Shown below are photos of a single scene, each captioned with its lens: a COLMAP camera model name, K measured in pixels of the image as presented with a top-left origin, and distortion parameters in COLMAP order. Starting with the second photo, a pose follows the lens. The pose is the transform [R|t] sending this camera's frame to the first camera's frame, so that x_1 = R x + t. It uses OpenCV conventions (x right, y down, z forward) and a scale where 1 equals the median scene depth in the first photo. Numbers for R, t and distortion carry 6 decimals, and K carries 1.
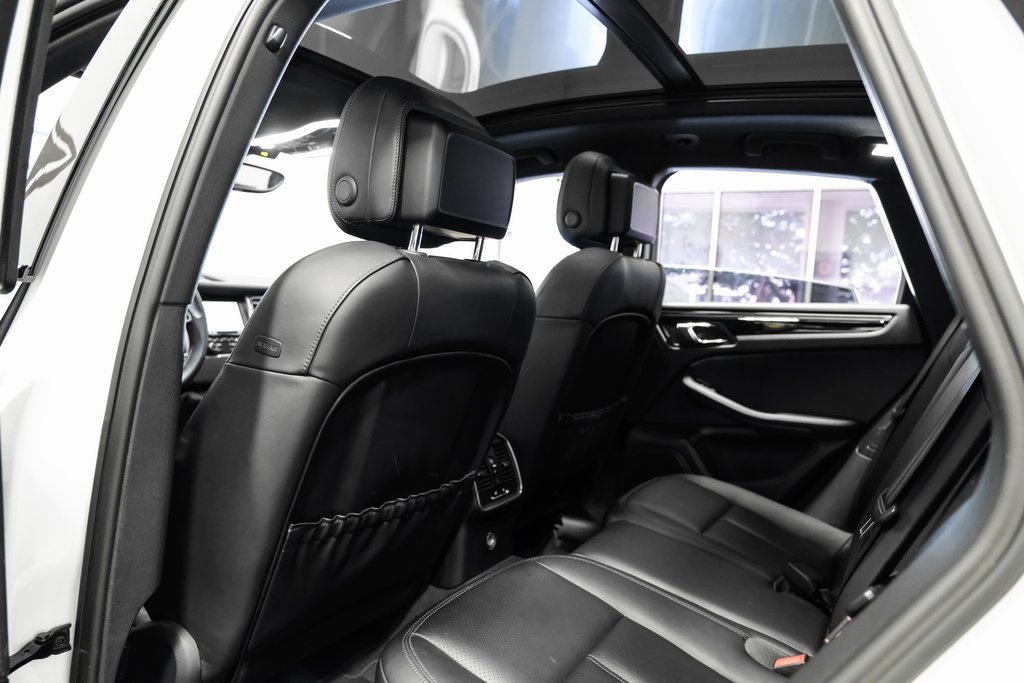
lens RADIAL K [[695.2, 0, 507.2], [0, 695.2, 352.1], [0, 0, 1]] dist [-0.028714, 0.009745]
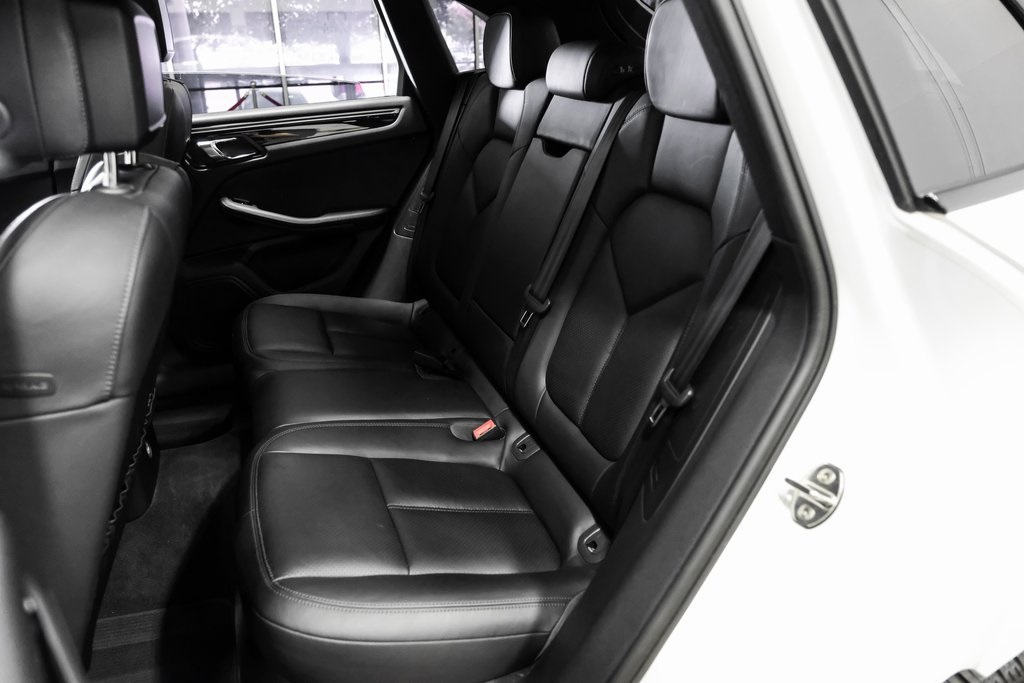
lens RADIAL K [[695.2, 0, 507.2], [0, 695.2, 352.1], [0, 0, 1]] dist [-0.028714, 0.009745]
pose [[0.635715, -0.376319, 0.673981, -0.238187], [0.108785, 0.908080, 0.404421, -0.129232], [-0.764220, -0.183777, 0.618218, 0.098647]]
